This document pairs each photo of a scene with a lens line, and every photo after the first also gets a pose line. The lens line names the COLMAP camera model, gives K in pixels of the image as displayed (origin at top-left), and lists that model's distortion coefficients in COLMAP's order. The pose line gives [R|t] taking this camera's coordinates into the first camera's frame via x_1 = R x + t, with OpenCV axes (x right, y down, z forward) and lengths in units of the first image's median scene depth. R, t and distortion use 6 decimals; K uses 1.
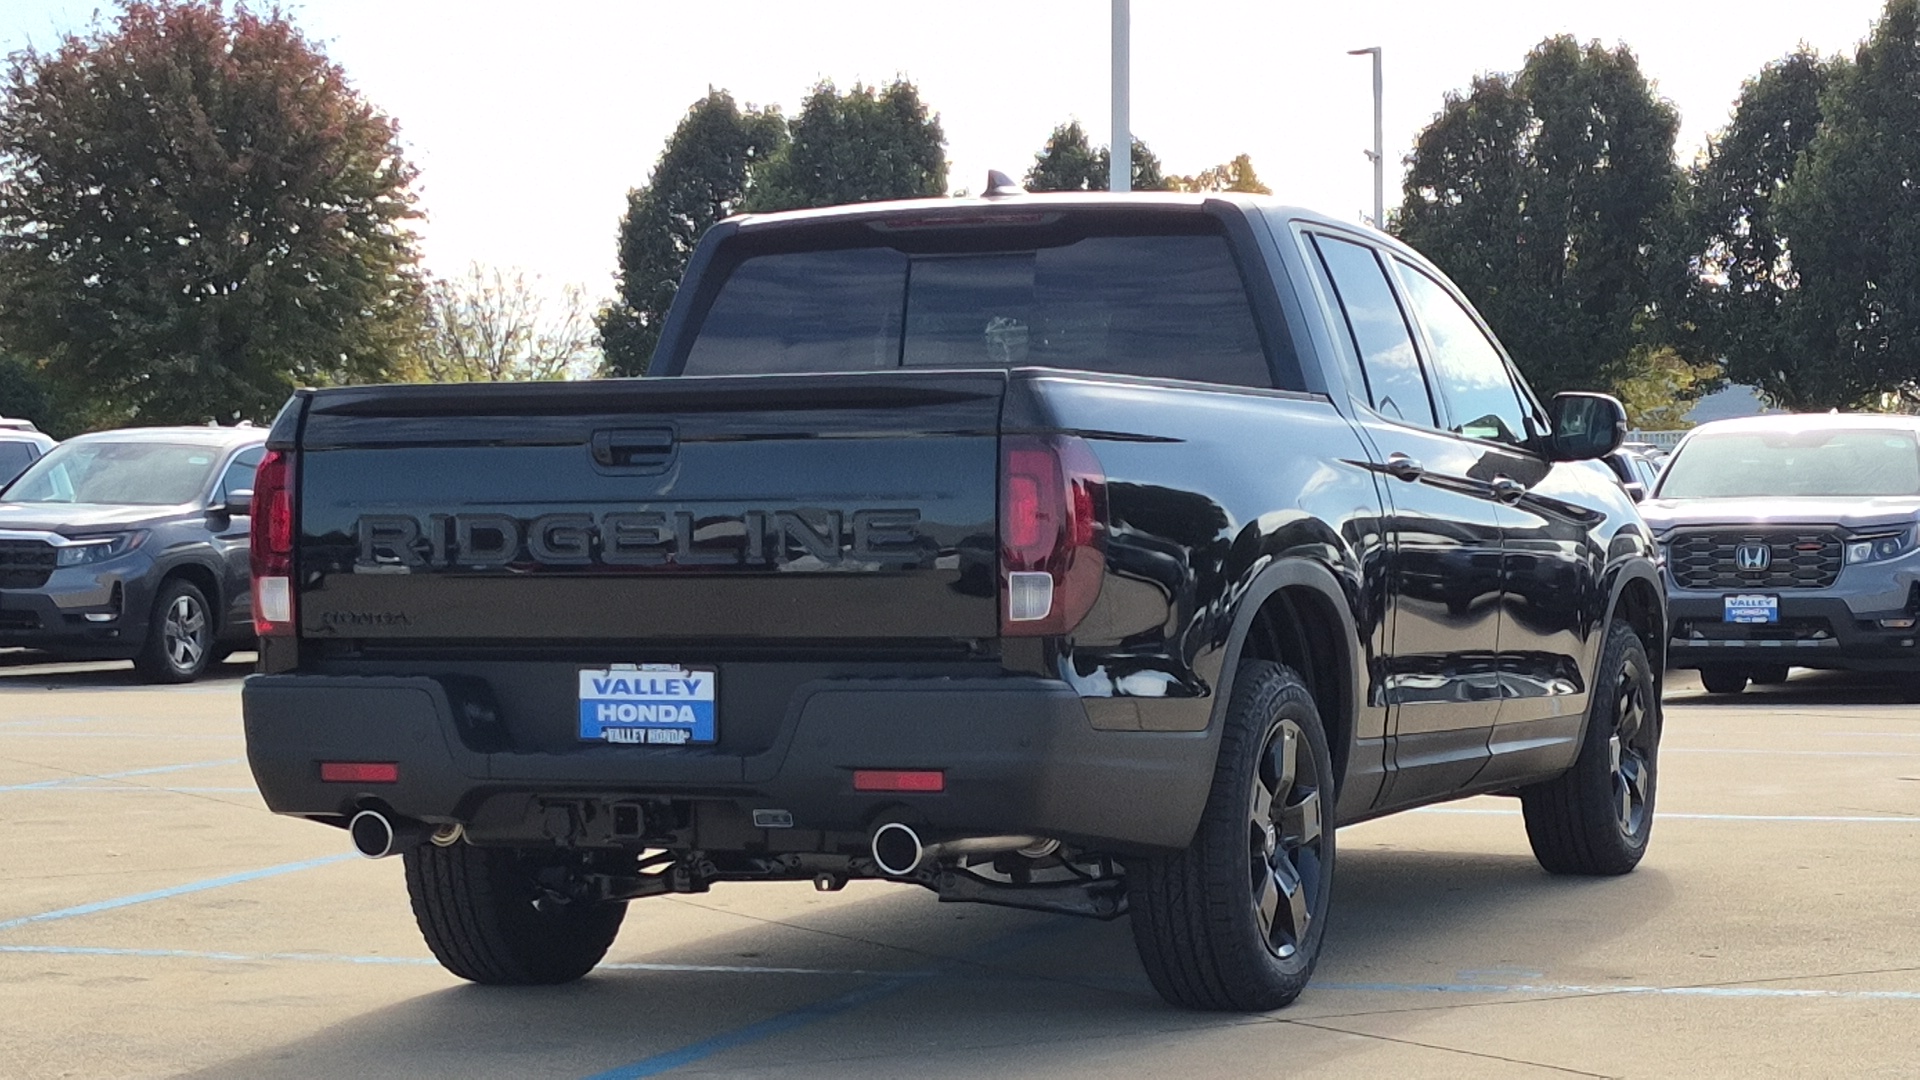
lens RADIAL K [[3959.6, 0, 943.2], [0, 3959.6, 557.4], [0, 0, 1]] dist [0.190027, 0.000000]
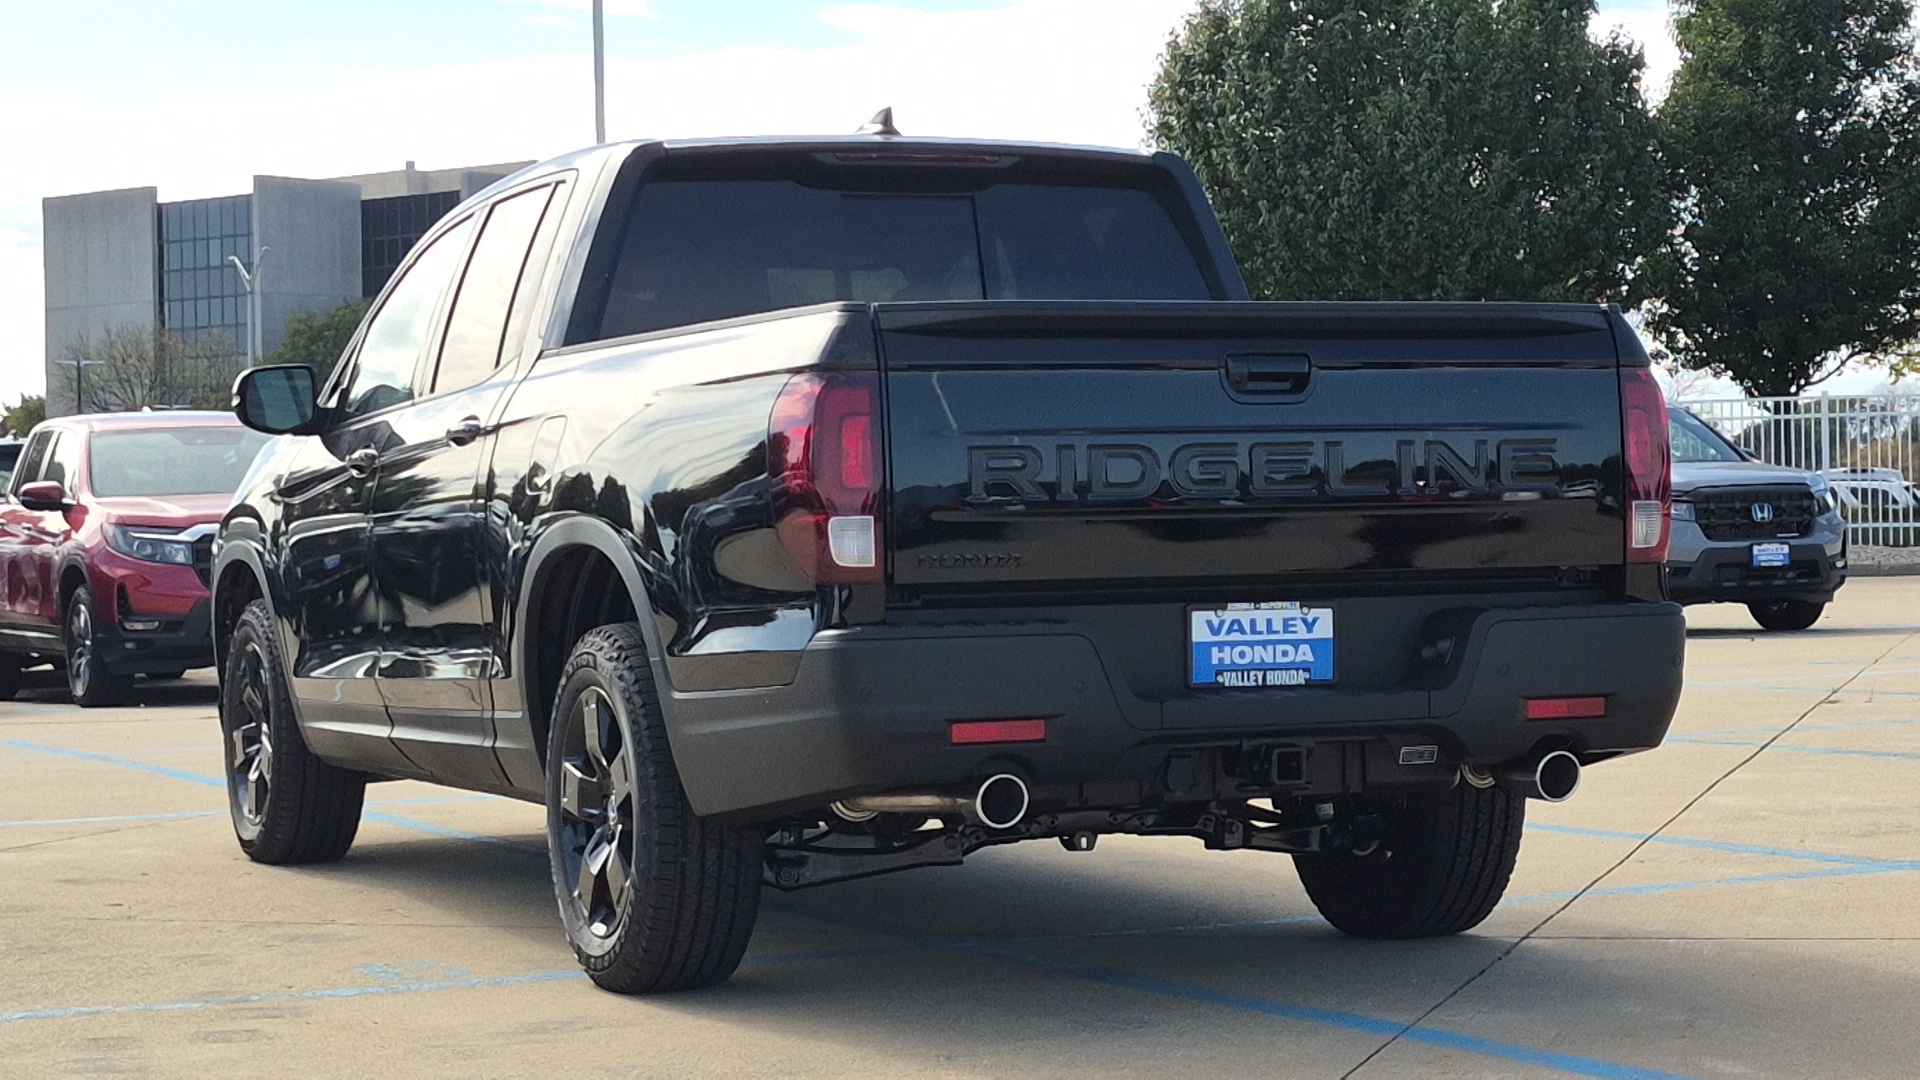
lens RADIAL K [[3959.6, 0, 936.4], [0, 3959.6, 512.3], [0, 0, 1]] dist [0.190027, 0.000000]
pose [[0.702447, -0.002253, 0.711733, -0.803831], [0.017209, 0.999756, -0.013819, 0.016993], [-0.711528, 0.021955, 0.702314, 0.385368]]
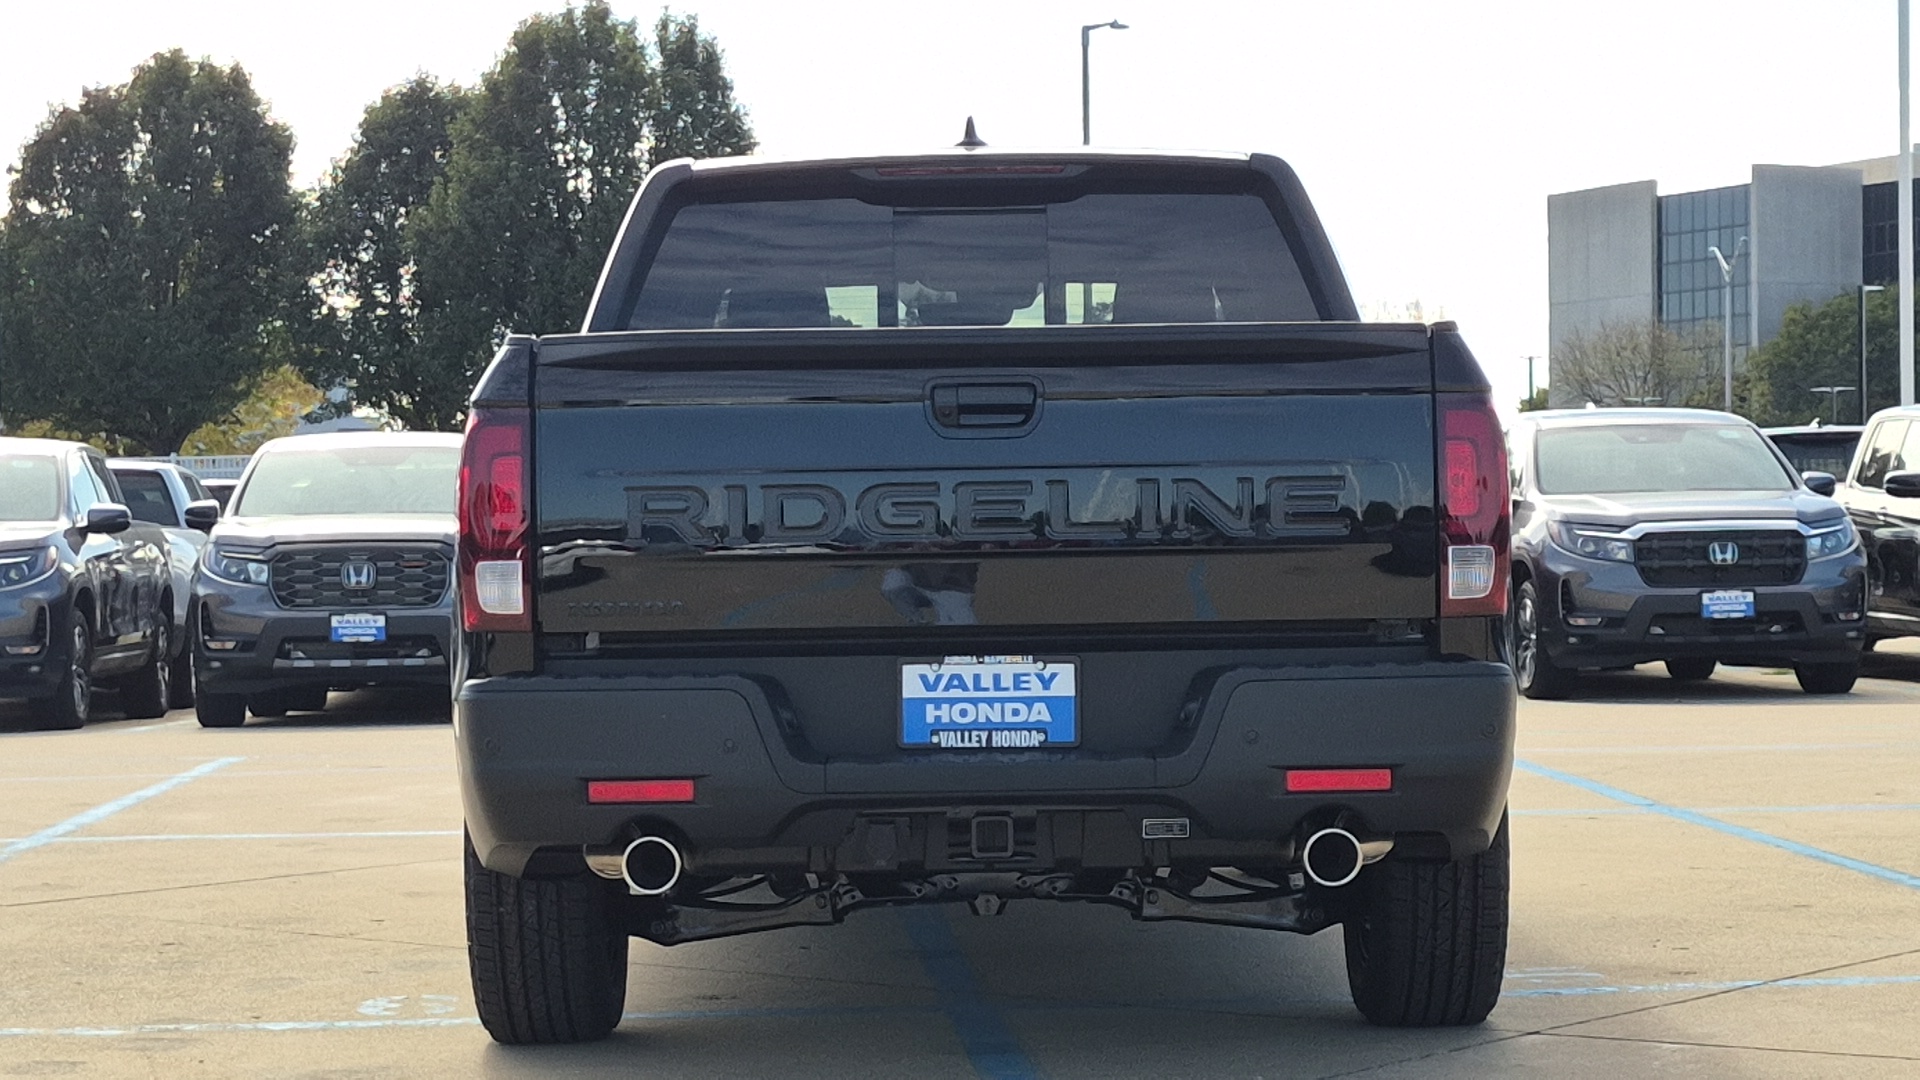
lens RADIAL K [[3959.6, 0, 908.0], [0, 3959.6, 558.1], [0, 0, 1]] dist [0.190027, 0.000000]
pose [[0.924662, -0.006571, 0.380733, -0.420308], [0.009433, 0.999940, -0.005651, 0.010076], [-0.380672, 0.008817, 0.924668, 0.201987]]
